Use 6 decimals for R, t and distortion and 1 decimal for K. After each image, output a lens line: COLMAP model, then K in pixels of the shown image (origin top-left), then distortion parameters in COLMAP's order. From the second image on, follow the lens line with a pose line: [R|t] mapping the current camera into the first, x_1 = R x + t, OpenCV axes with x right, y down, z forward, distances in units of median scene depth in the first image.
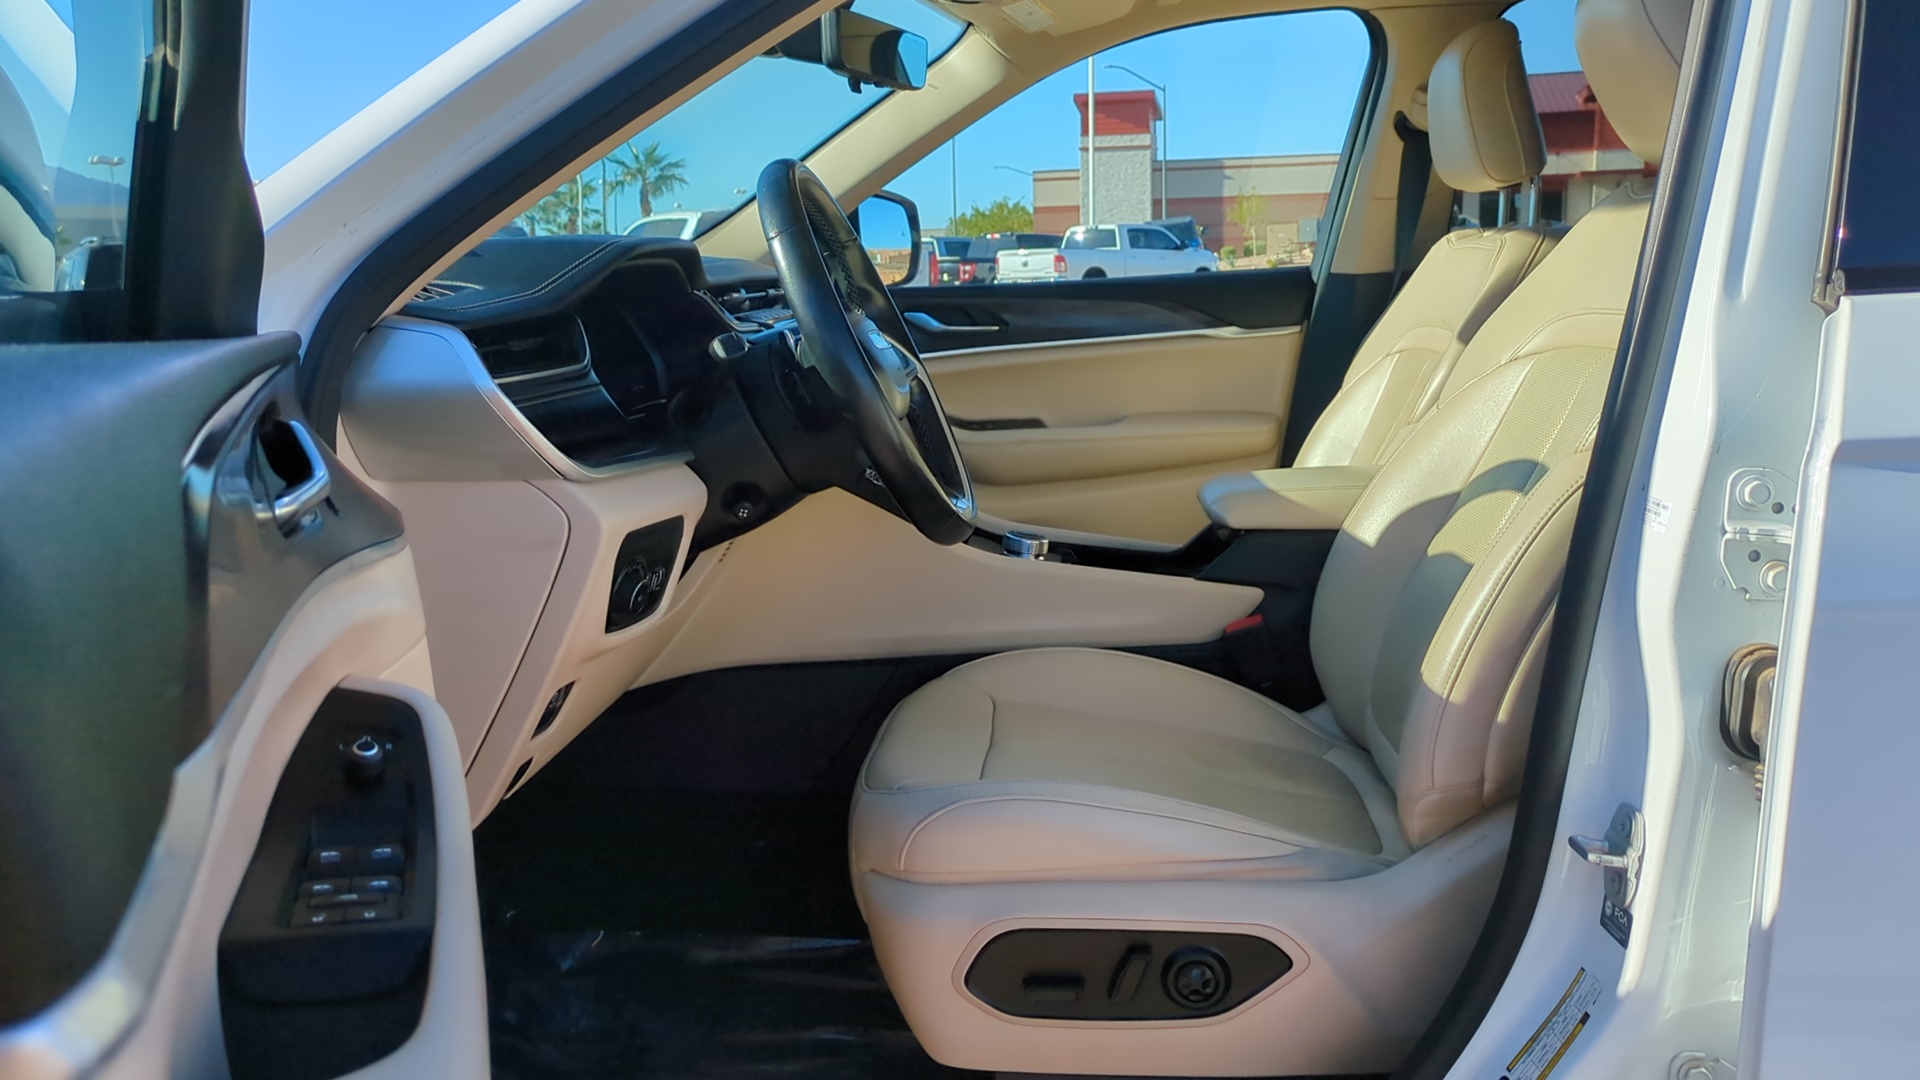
lens RADIAL K [[1666.1, 0, 967.8], [0, 1666.1, 527.2], [0, 0, 1]] dist [0.066083, -0.077253]
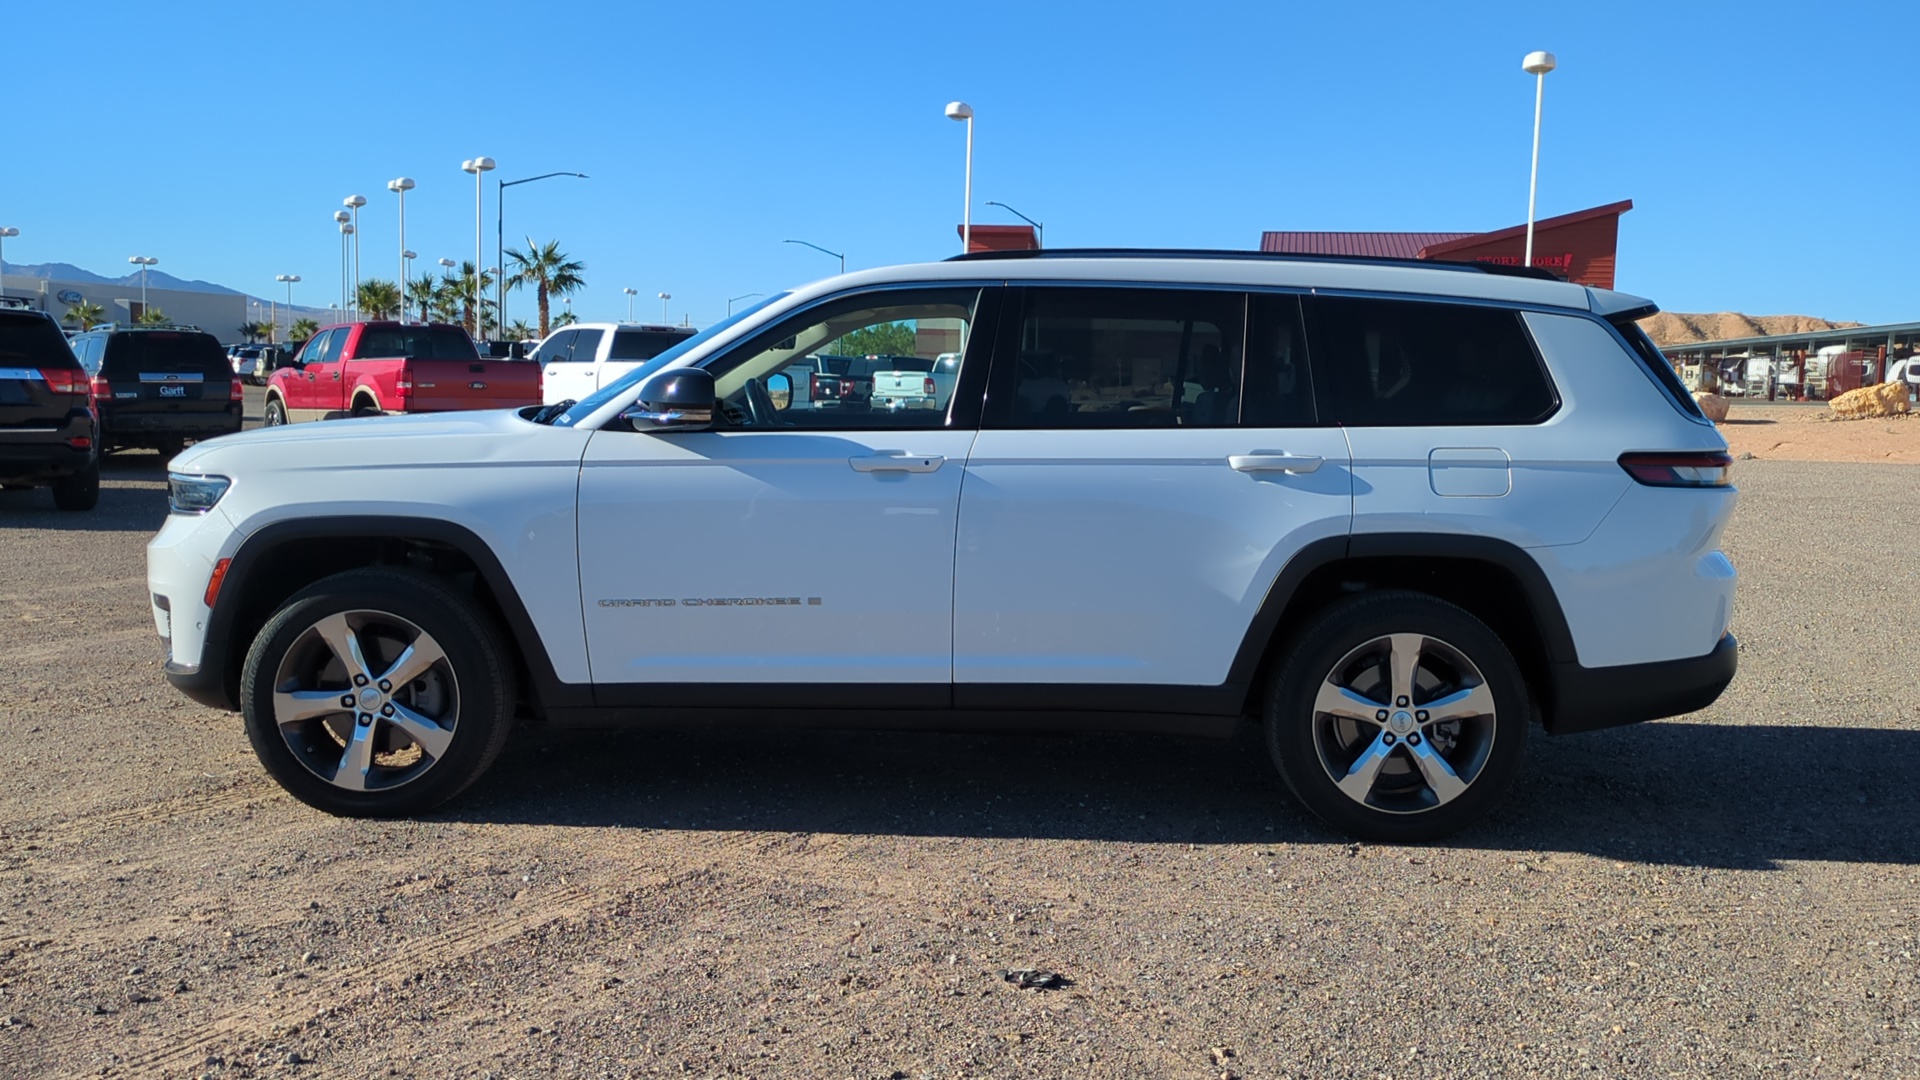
lens RADIAL K [[1666.1, 0, 962.8], [0, 1666.1, 552.4], [0, 0, 1]] dist [0.066083, -0.077253]
pose [[0.996307, 0.050293, 0.069592, 0.004591], [-0.046653, 0.997505, -0.052975, 0.011505], [-0.072082, 0.049532, 0.996168, -0.104395]]
